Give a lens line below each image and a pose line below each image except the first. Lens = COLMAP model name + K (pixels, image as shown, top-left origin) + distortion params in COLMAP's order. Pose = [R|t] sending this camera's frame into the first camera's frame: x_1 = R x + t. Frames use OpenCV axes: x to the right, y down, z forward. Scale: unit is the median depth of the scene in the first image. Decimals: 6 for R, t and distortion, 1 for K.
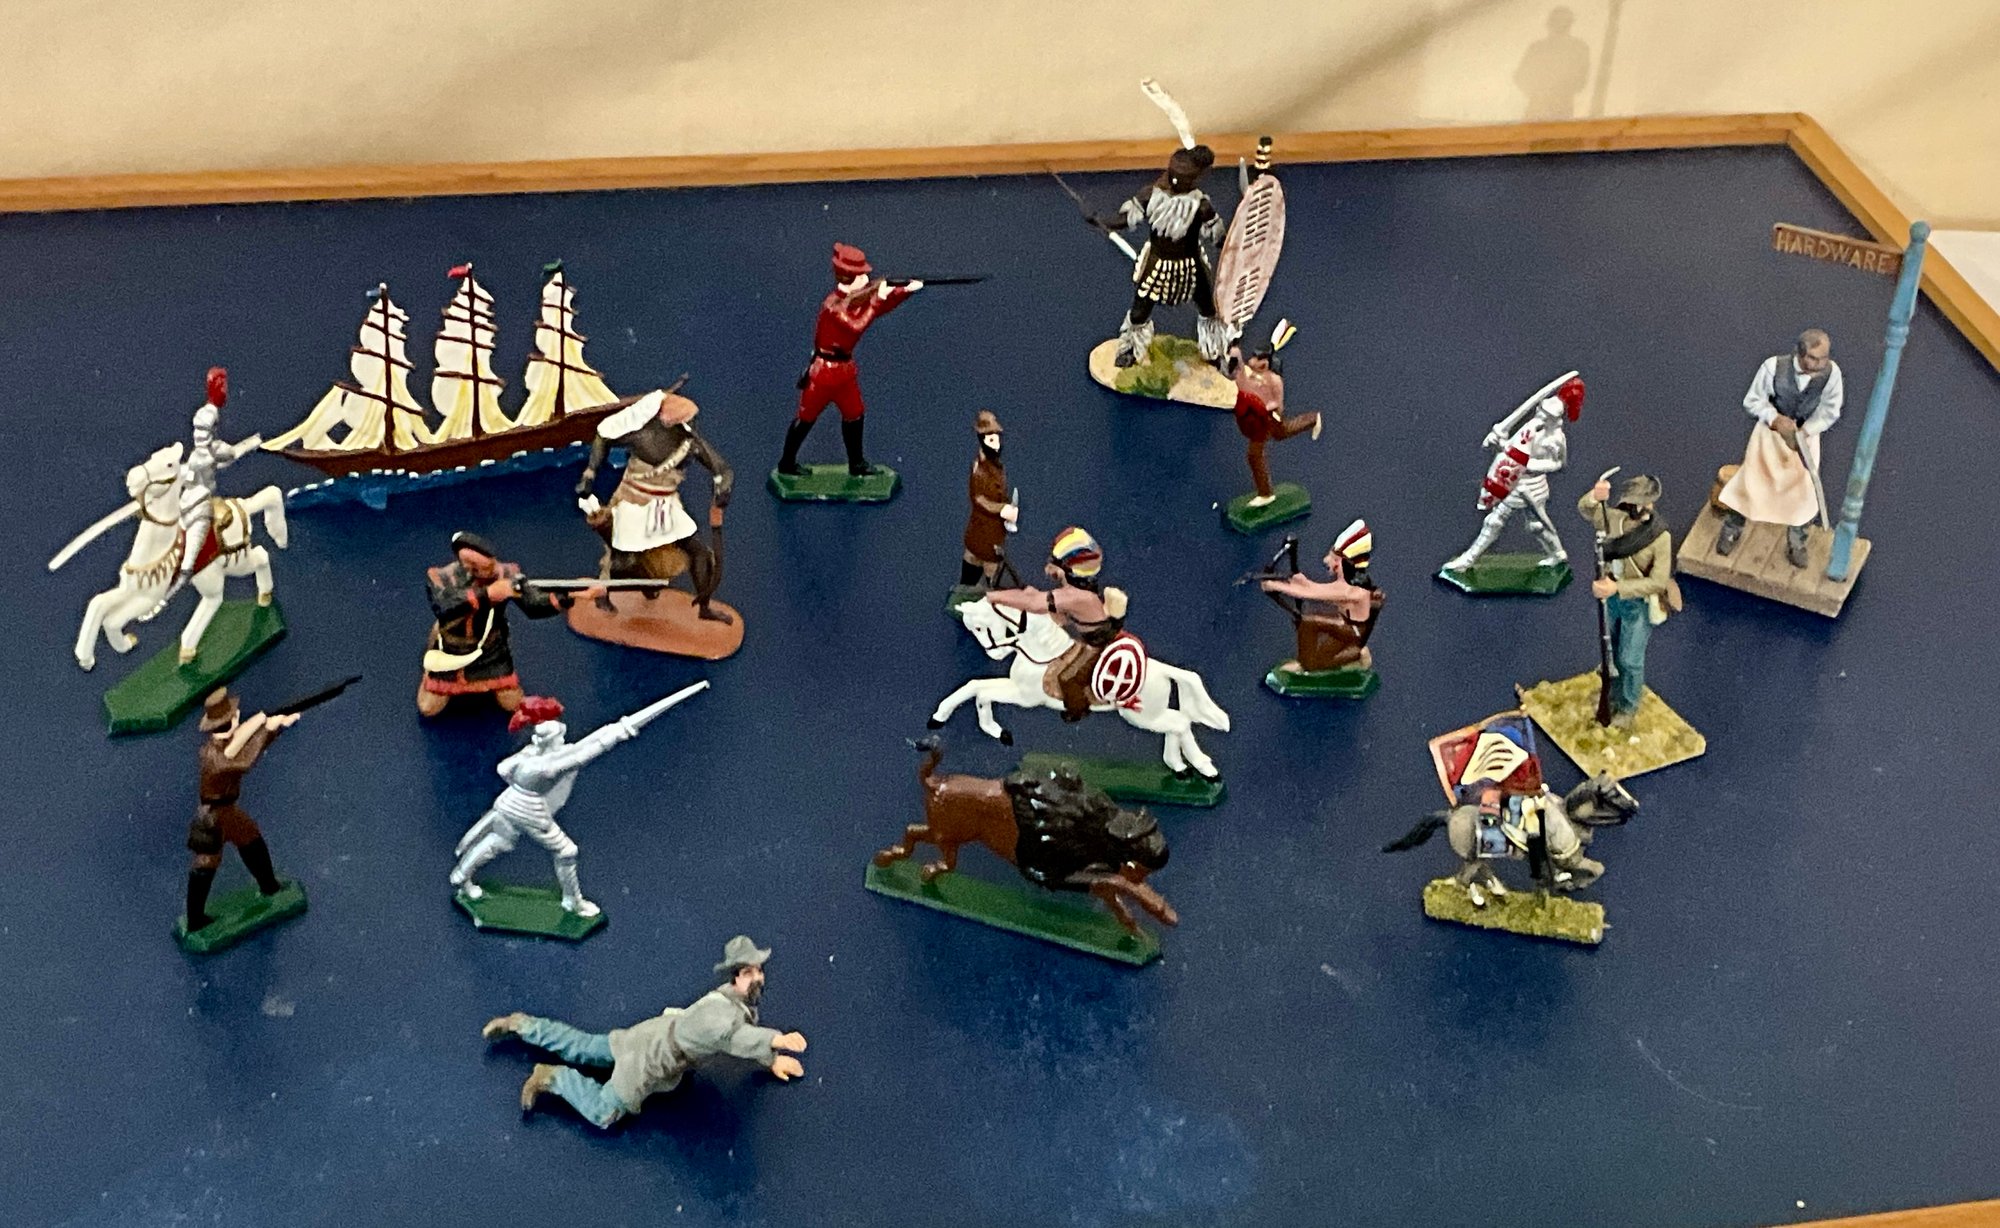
lens RADIAL K [[2557.4, 0, 943.6], [0, 2557.4, 698.4], [0, 0, 1]] dist [0.100402, 0.035278]
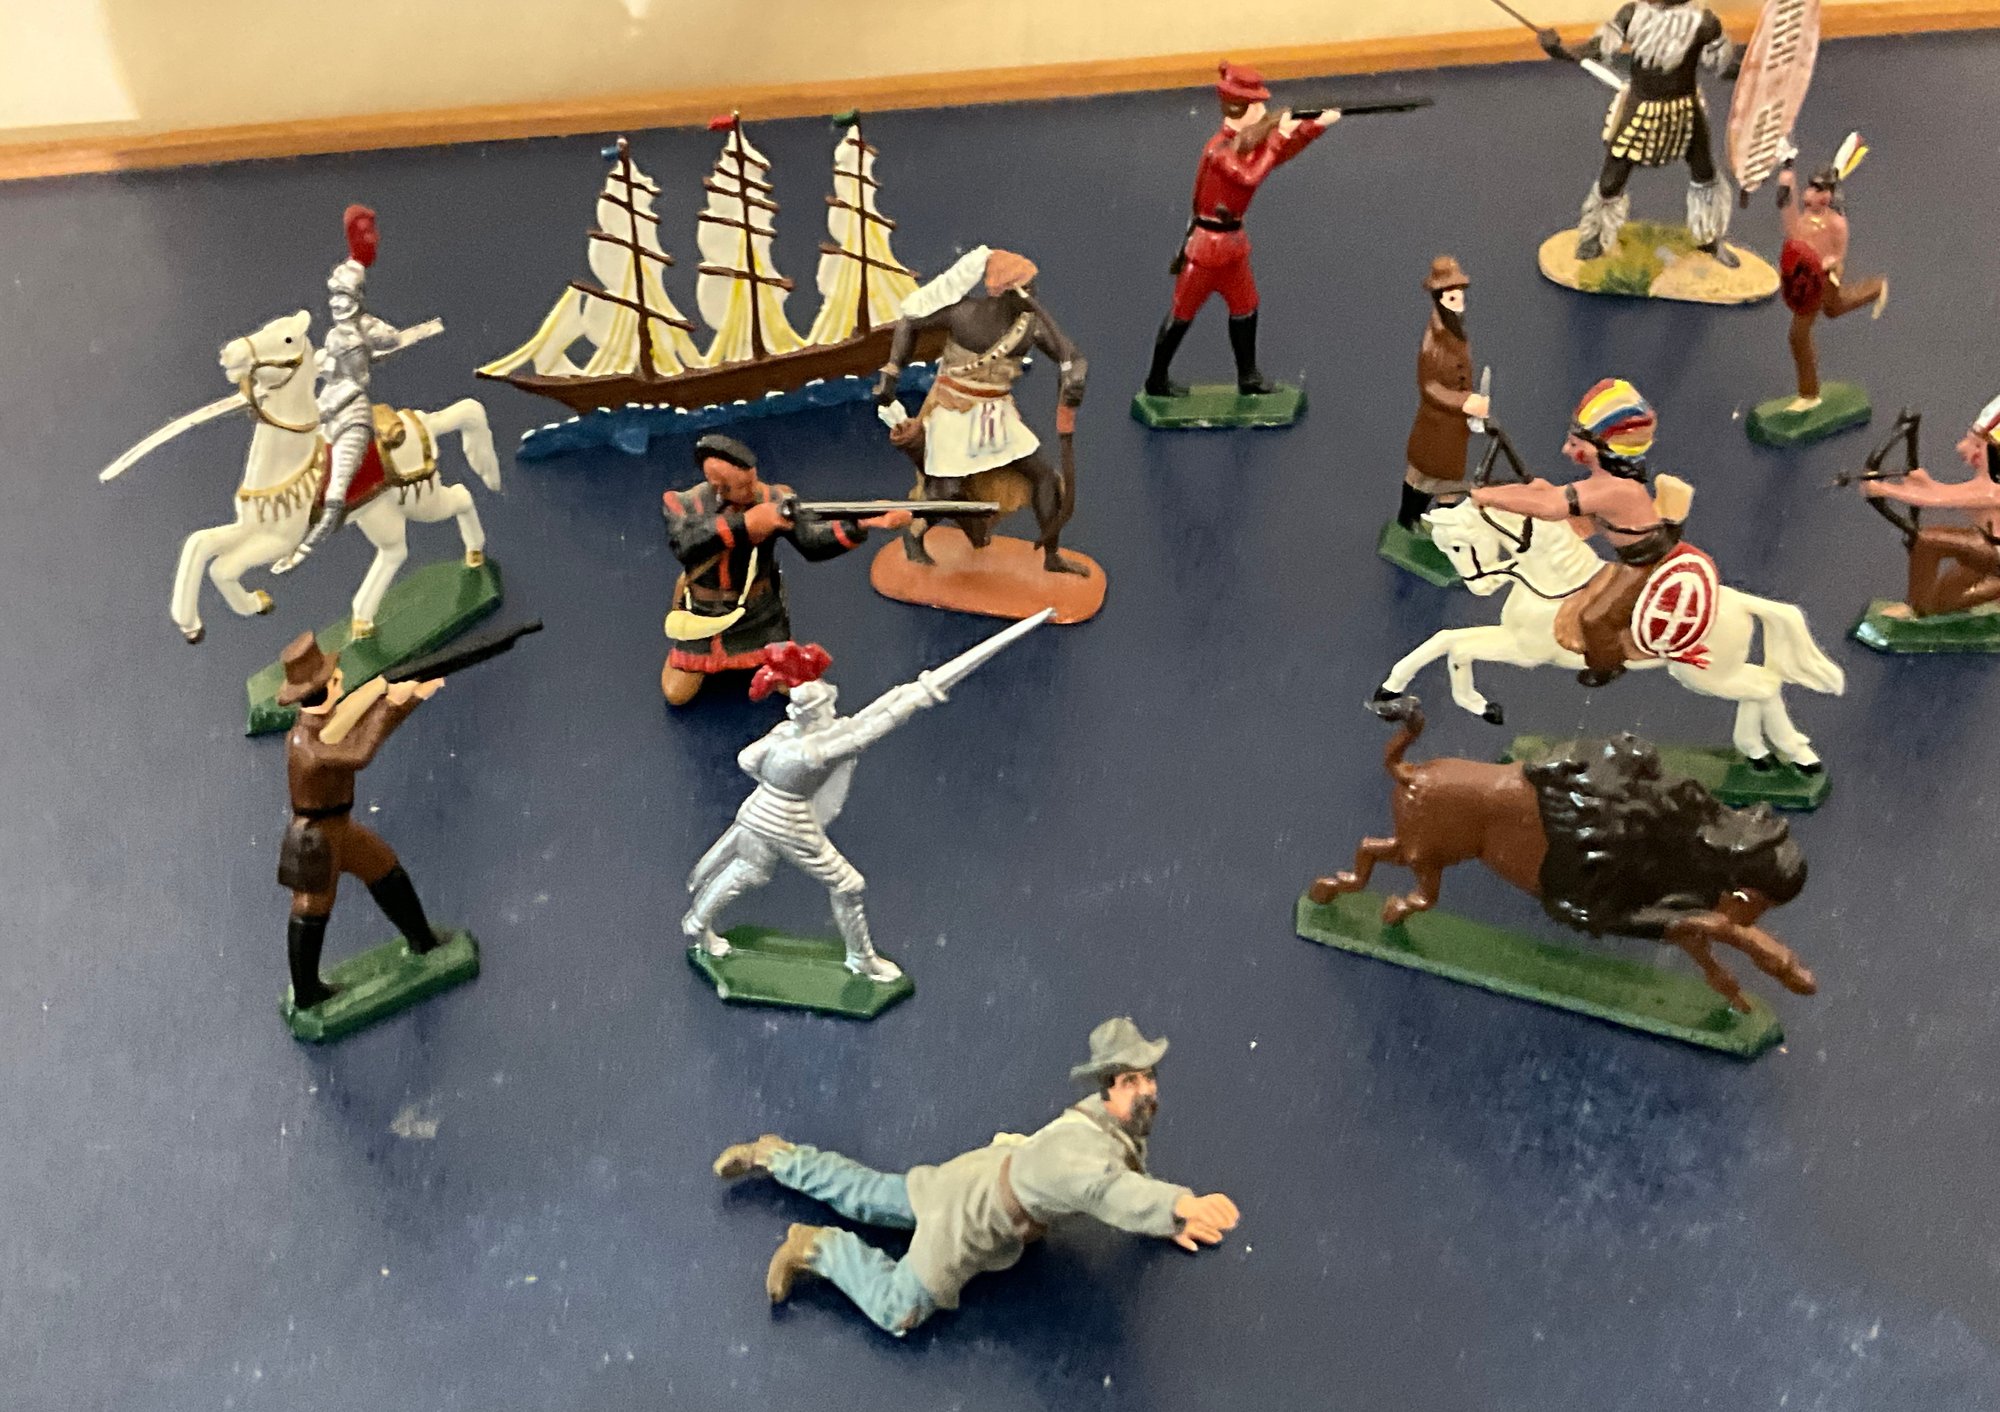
lens RADIAL K [[1847.2, 0, 996.0], [0, 1847.2, 804.2], [0, 0, 1]] dist [0.082772, -0.136519]
pose [[0.991178, -0.018585, -0.131227, -0.040700], [0.019439, 0.999797, 0.005223, 0.032961], [0.131104, -0.007728, 0.991339, 0.469026]]
